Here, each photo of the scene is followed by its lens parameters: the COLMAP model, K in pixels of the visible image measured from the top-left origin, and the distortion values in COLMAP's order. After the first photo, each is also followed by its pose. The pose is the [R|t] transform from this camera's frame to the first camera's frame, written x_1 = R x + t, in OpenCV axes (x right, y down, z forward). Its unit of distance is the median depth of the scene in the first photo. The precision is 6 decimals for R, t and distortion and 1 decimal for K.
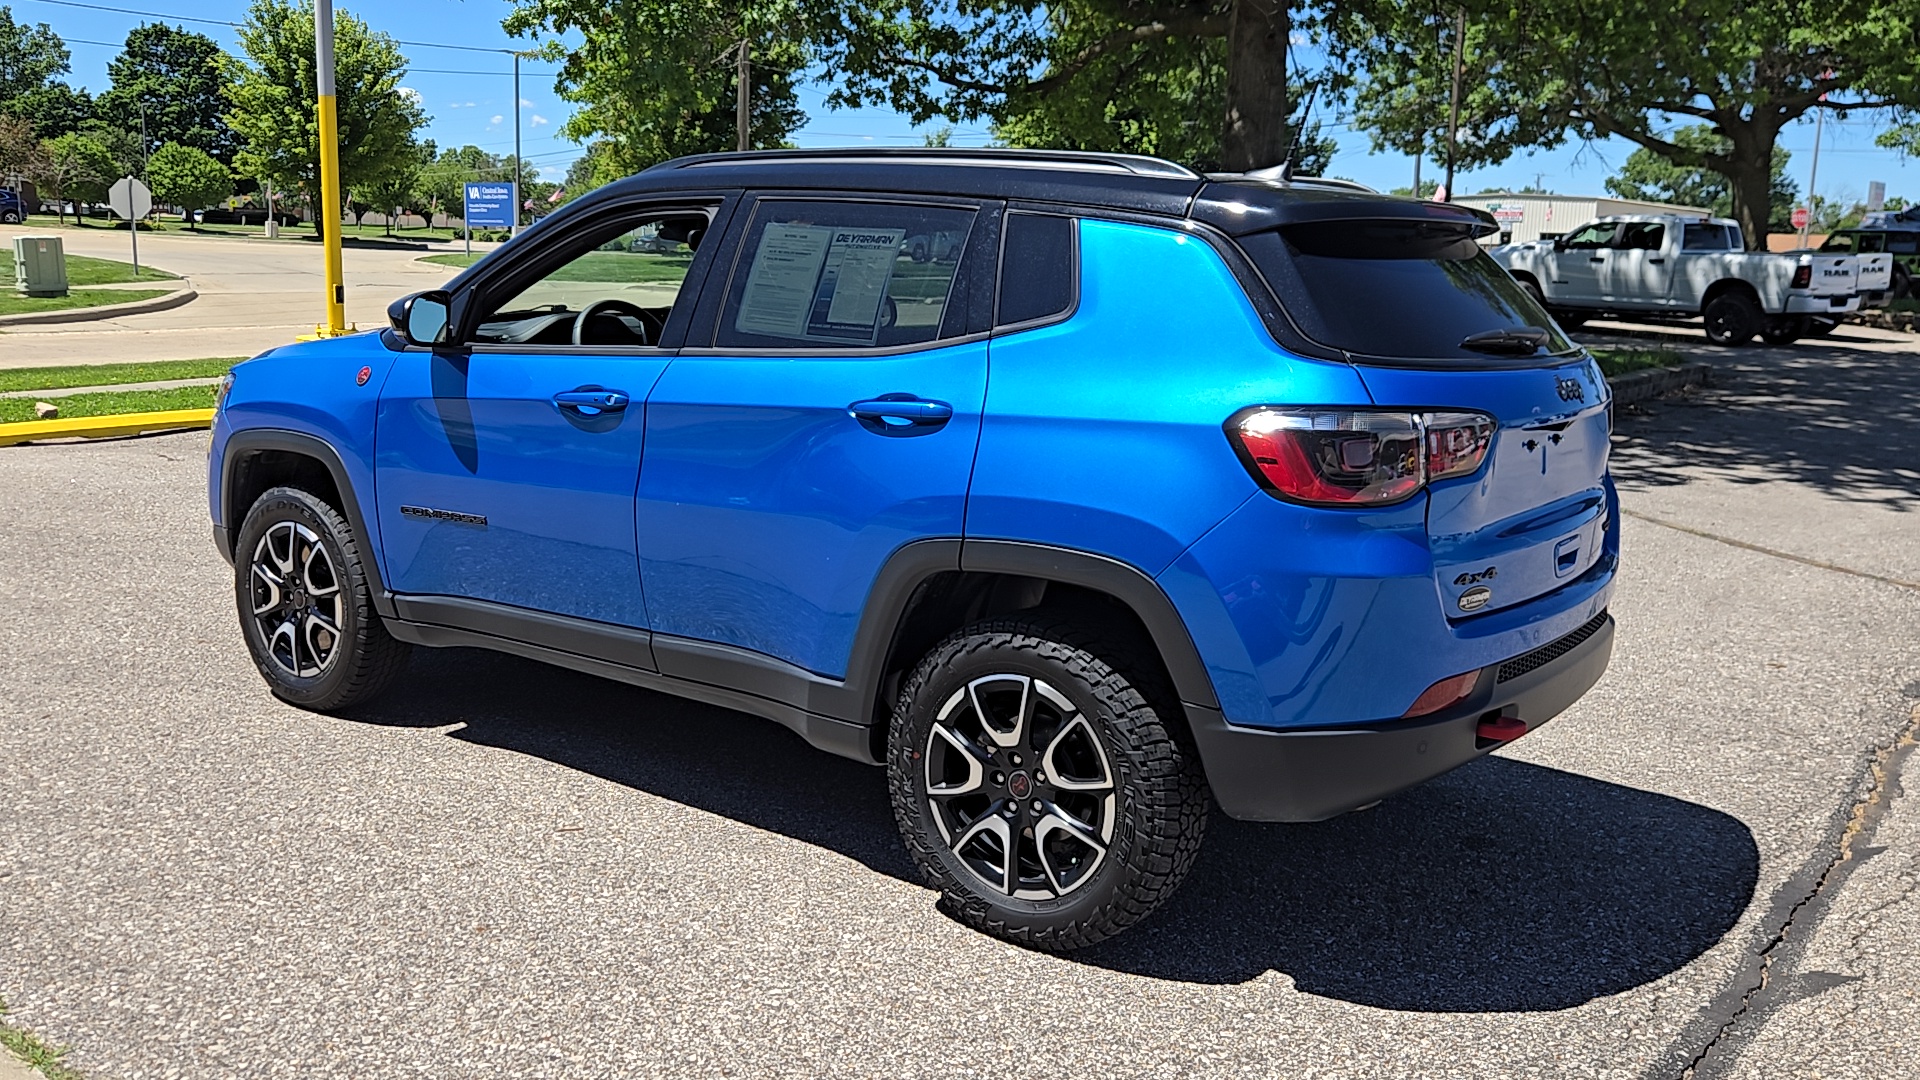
lens RADIAL K [[1604.5, 0, 949.2], [0, 1604.5, 536.6], [0, 0, 1]] dist [0.003211, 0.017819]
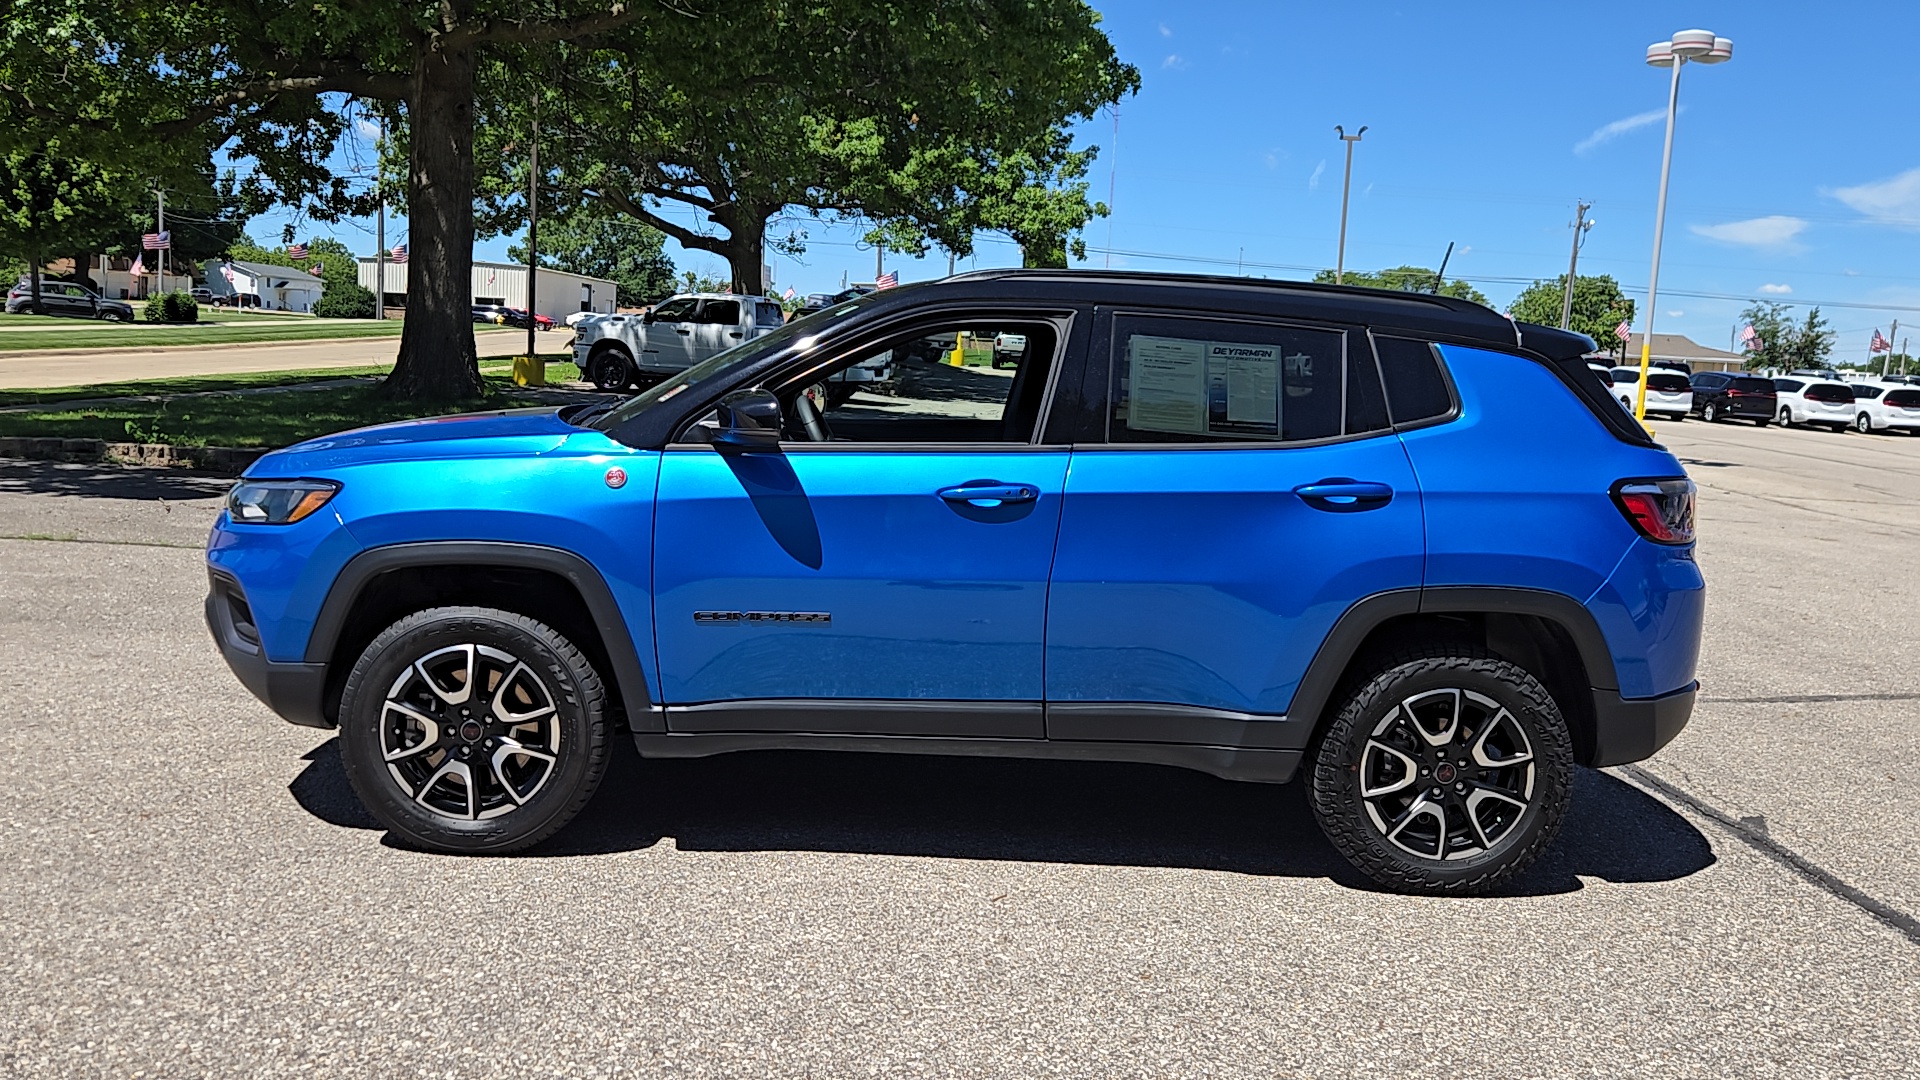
lens RADIAL K [[1604.5, 0, 950.8], [0, 1604.5, 543.9], [0, 0, 1]] dist [0.003211, 0.017819]
pose [[0.790375, -0.058817, 0.609793, -1.047189], [0.078408, 0.996906, -0.005471, -0.055093], [-0.607584, 0.052137, 0.792542, 0.190771]]
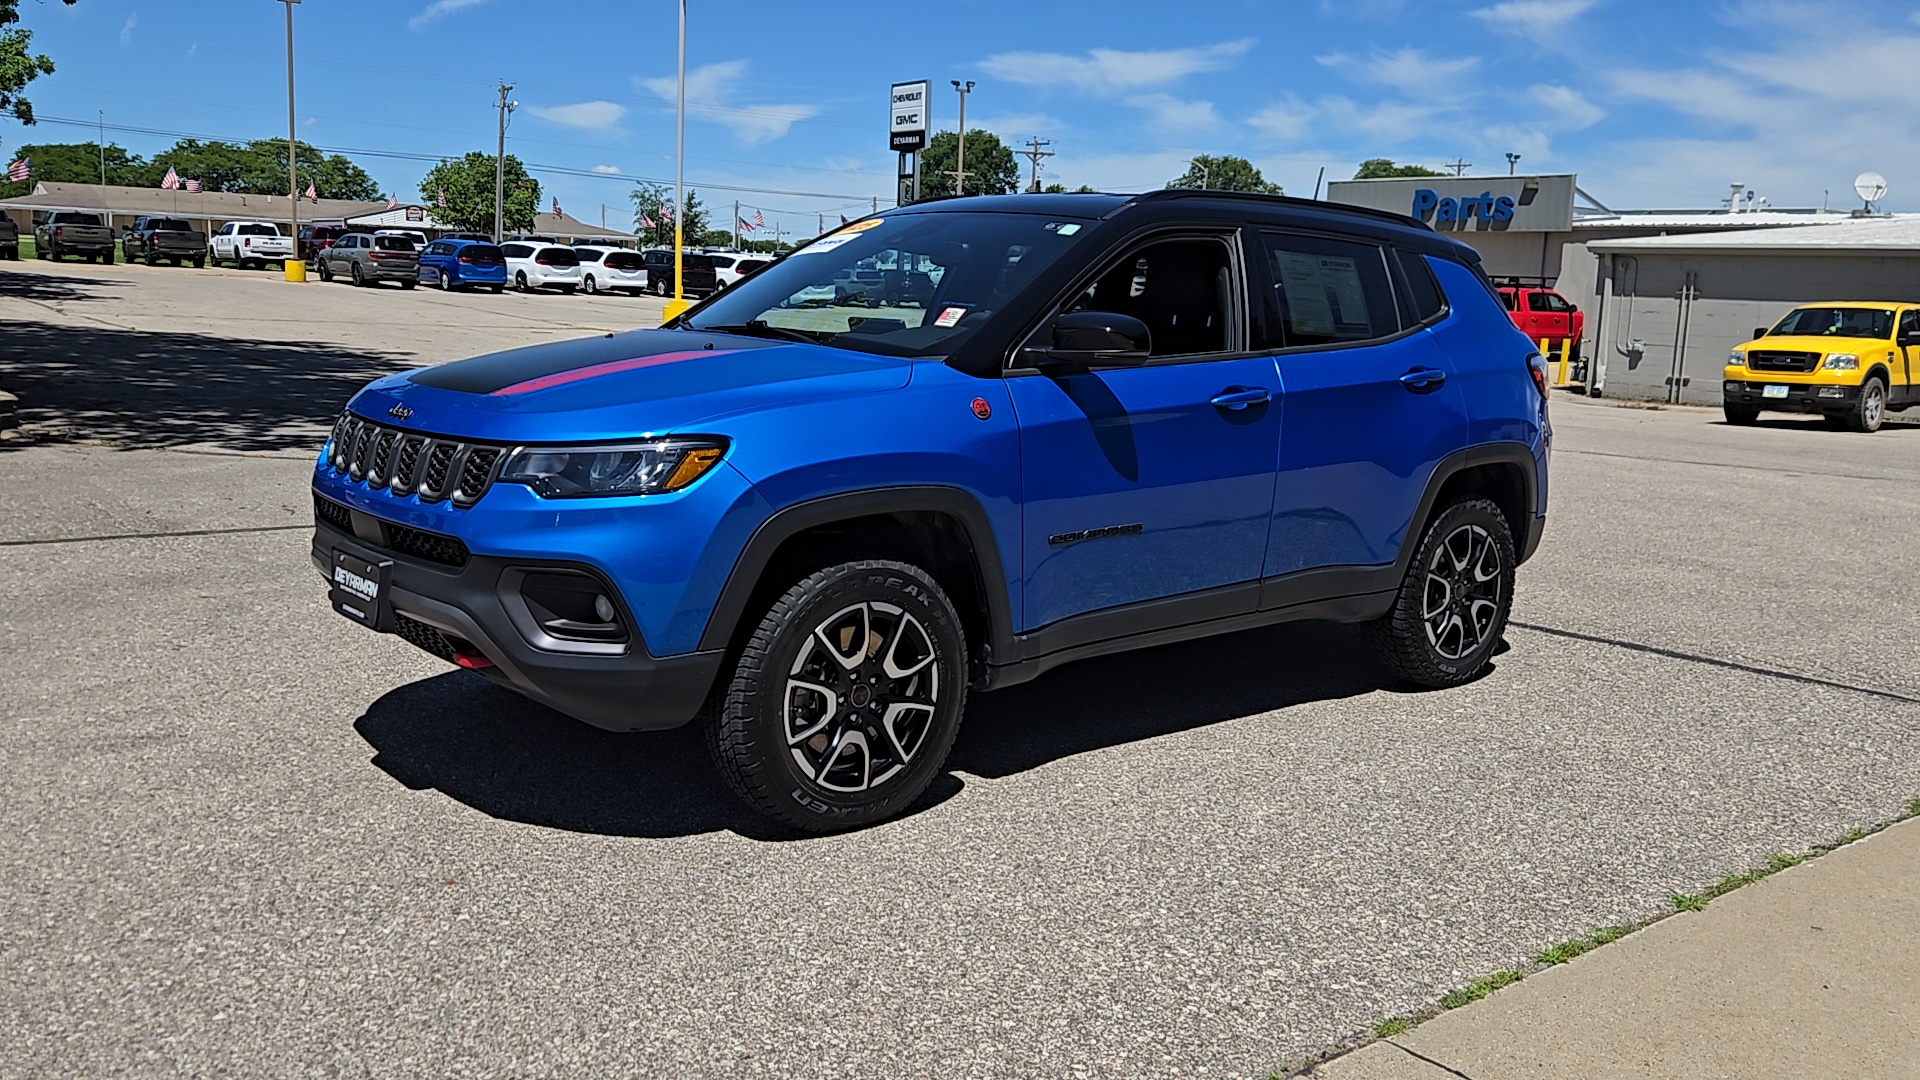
lens RADIAL K [[1604.5, 0, 949.3], [0, 1604.5, 532.4], [0, 0, 1]] dist [0.003211, 0.017819]
pose [[0.229914, -0.168843, 0.958453, -1.666049], [0.141430, 0.980177, 0.138743, -0.213186], [-0.962880, 0.103655, 0.249236, 1.071264]]
